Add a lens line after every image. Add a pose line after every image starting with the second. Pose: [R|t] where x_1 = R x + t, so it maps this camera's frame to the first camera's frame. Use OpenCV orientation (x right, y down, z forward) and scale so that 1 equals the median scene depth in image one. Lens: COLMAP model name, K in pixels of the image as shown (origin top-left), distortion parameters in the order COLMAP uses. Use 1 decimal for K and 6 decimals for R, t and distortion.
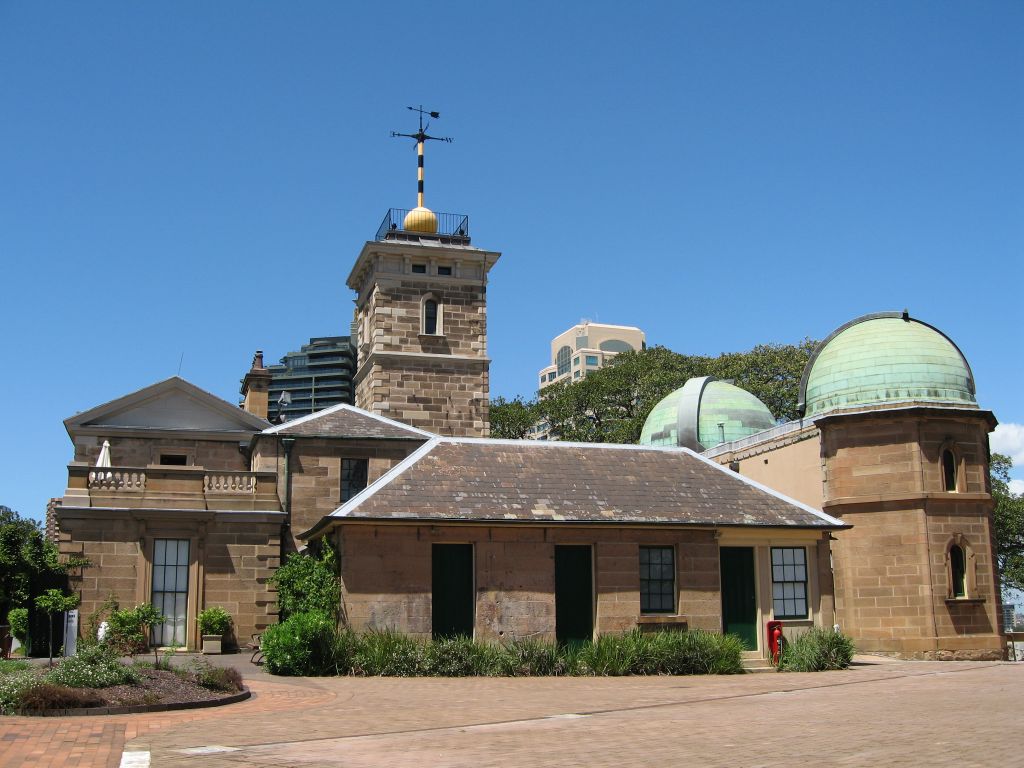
lens RADIAL K [[1189.5, 0, 512.0], [0, 1189.5, 384.0], [0, 0, 1]] dist [-0.106338, 0.017090]
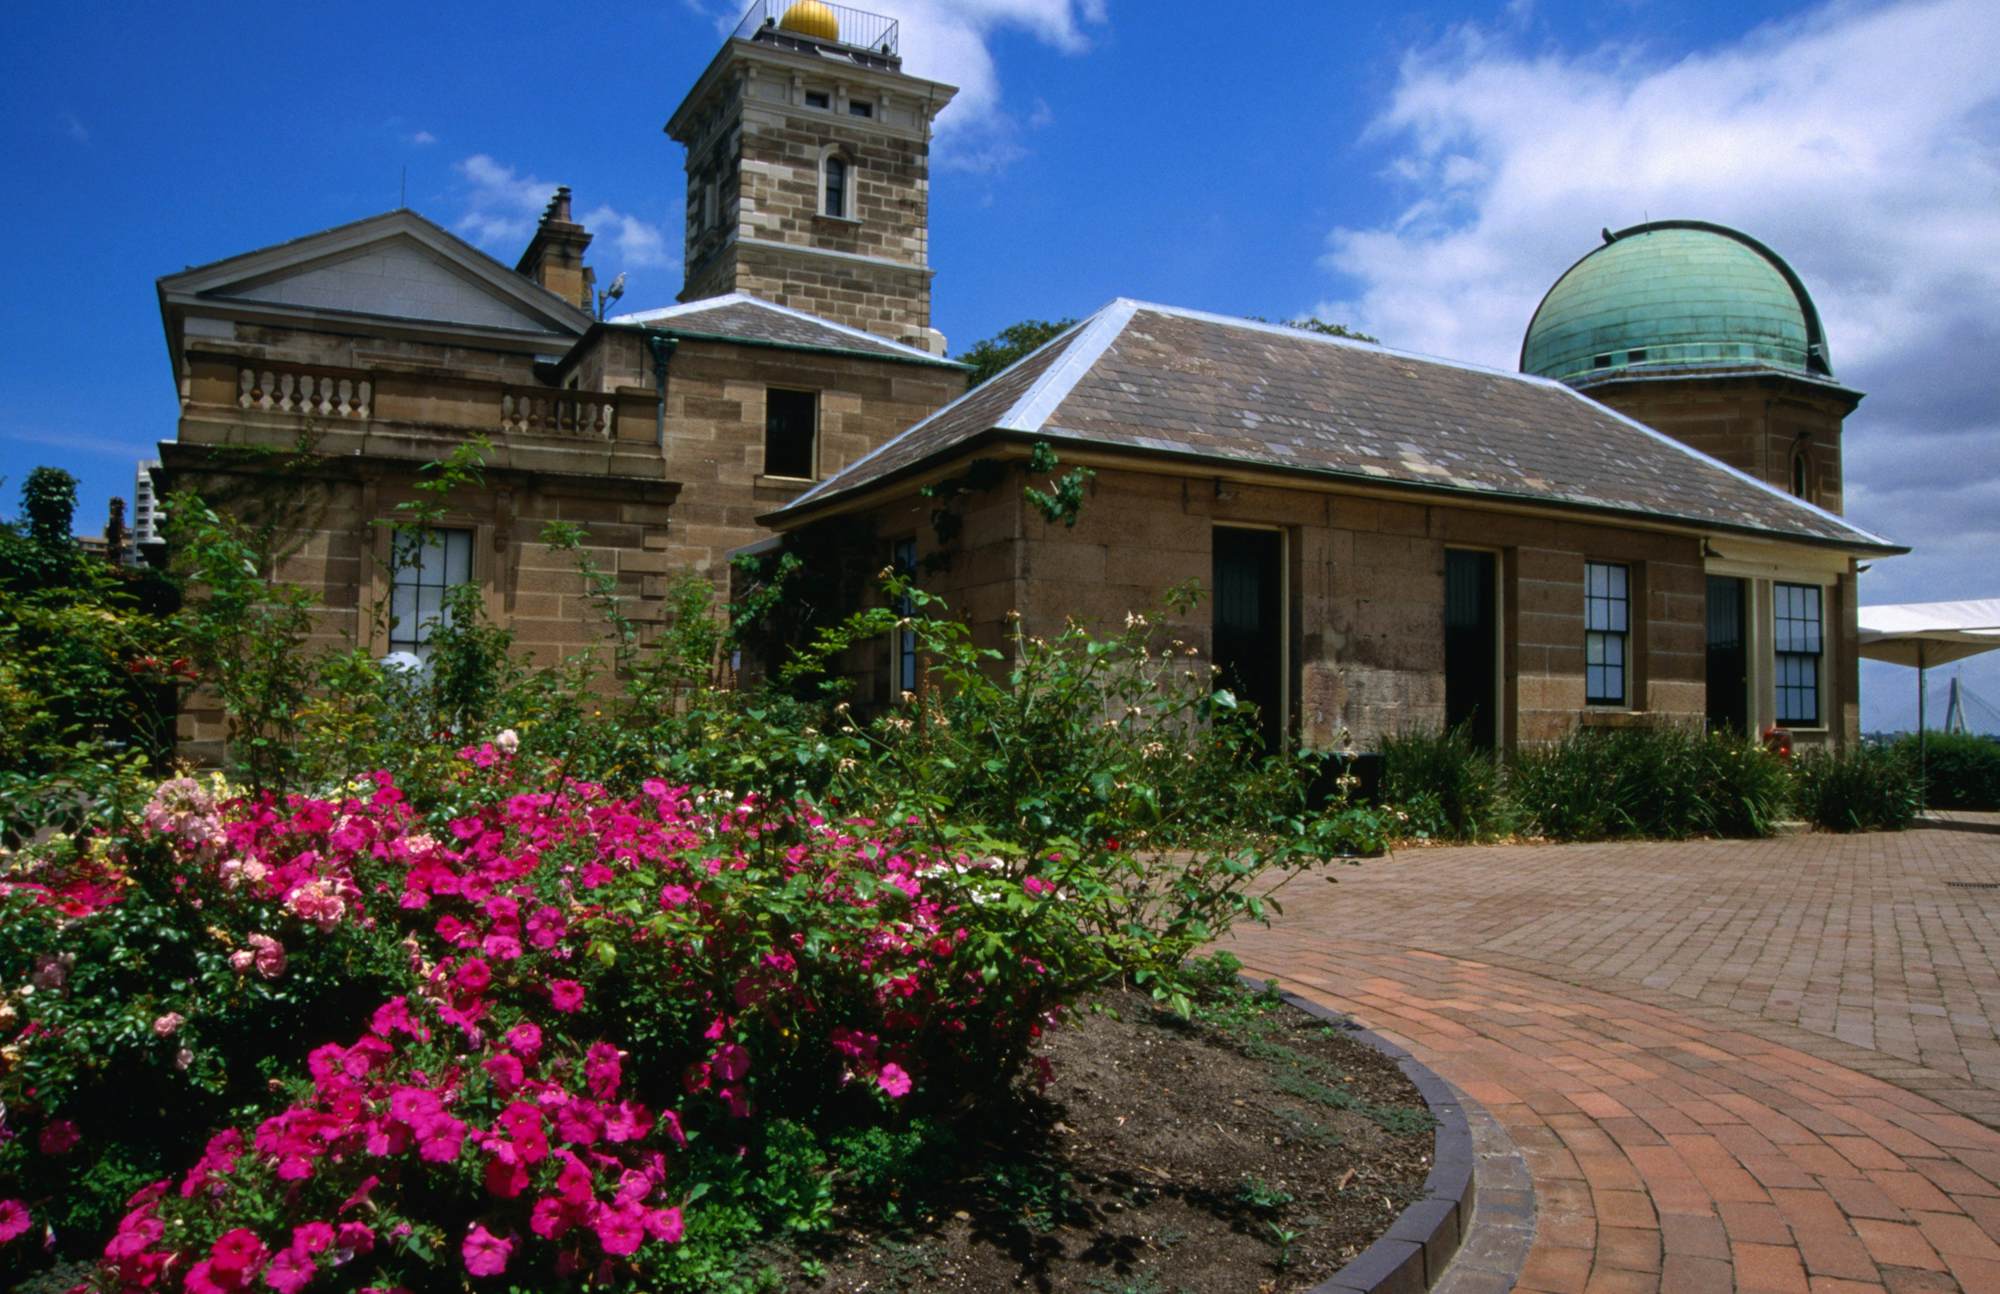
lens RADIAL K [[1537.6, 0, 1000.0], [0, 1537.6, 647.0], [0, 0, 1]] dist [-0.107420, 0.001511]
pose [[0.981837, 0.033092, 0.186820, -0.164559], [-0.059742, 0.988506, 0.138879, 0.075546], [-0.180076, -0.147518, 0.972528, 0.346782]]
